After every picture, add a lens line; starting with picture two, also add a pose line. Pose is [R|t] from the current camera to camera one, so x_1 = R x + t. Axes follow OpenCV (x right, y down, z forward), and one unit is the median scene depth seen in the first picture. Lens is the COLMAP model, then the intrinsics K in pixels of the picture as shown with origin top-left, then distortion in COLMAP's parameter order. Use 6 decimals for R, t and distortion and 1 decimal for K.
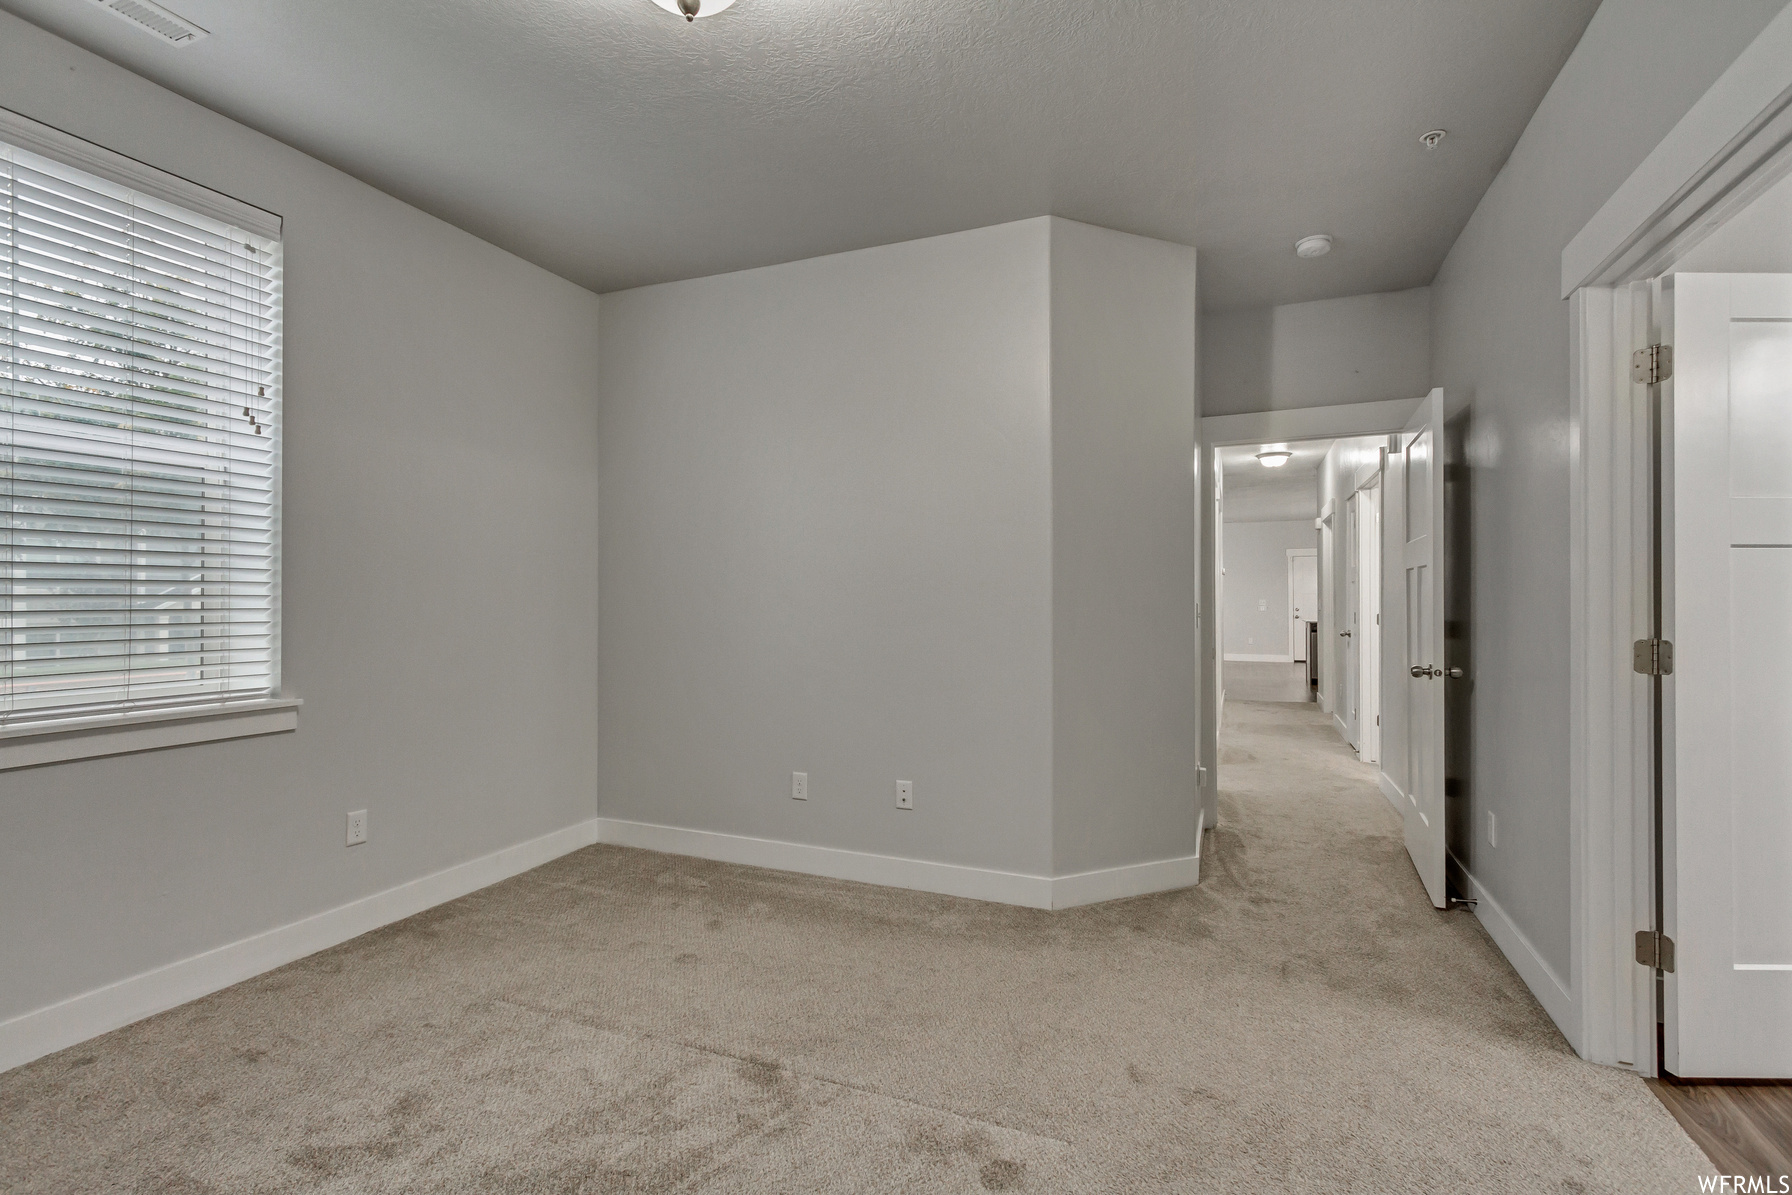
lens RADIAL K [[813.8, 0, 900.9], [0, 813.8, 597.6], [0, 0, 1]] dist [0.004969, 0.000537]
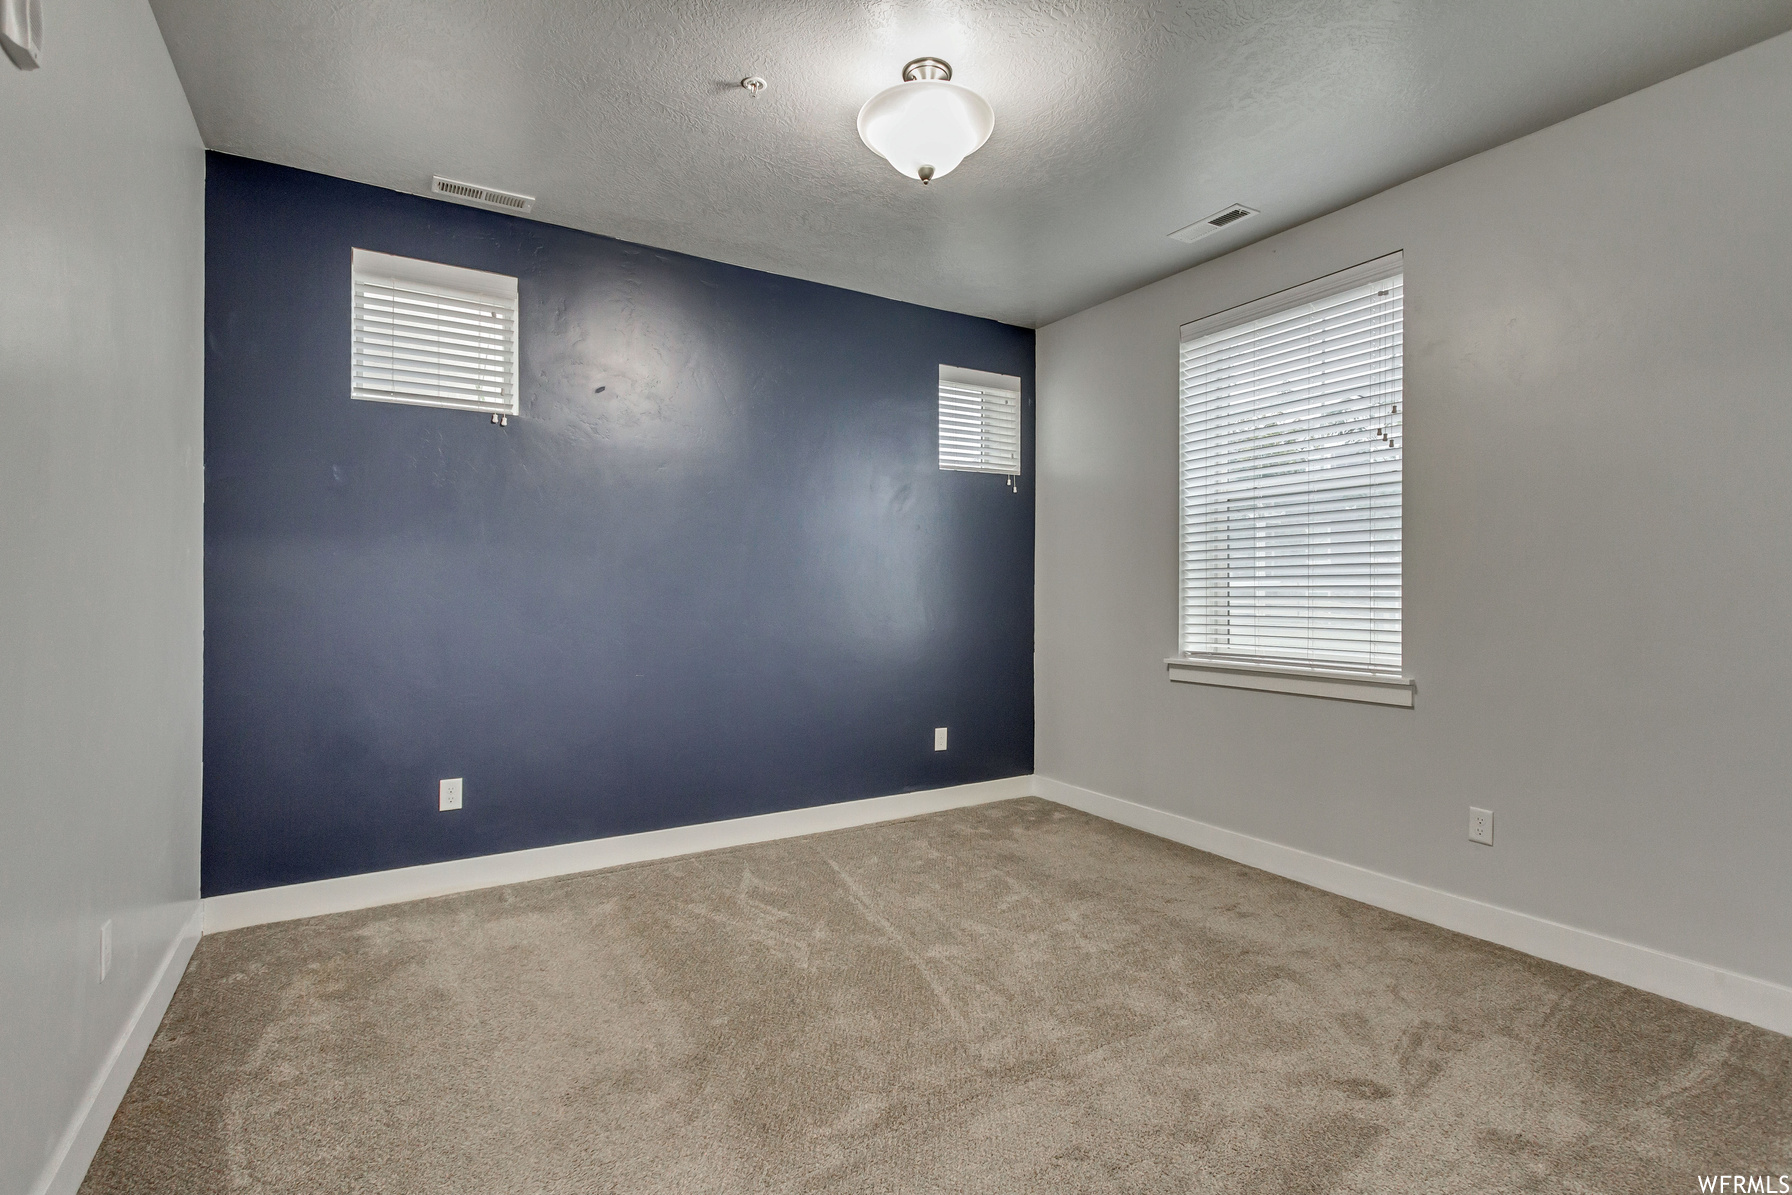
lens RADIAL K [[813.8, 0, 902.3], [0, 813.8, 588.4], [0, 0, 1]] dist [0.004969, 0.000537]
pose [[-0.571766, -0.007421, -0.820383, 0.569213], [-0.003827, 0.999972, -0.006378, 0.011577], [0.820408, -0.000507, -0.571778, 1.096963]]
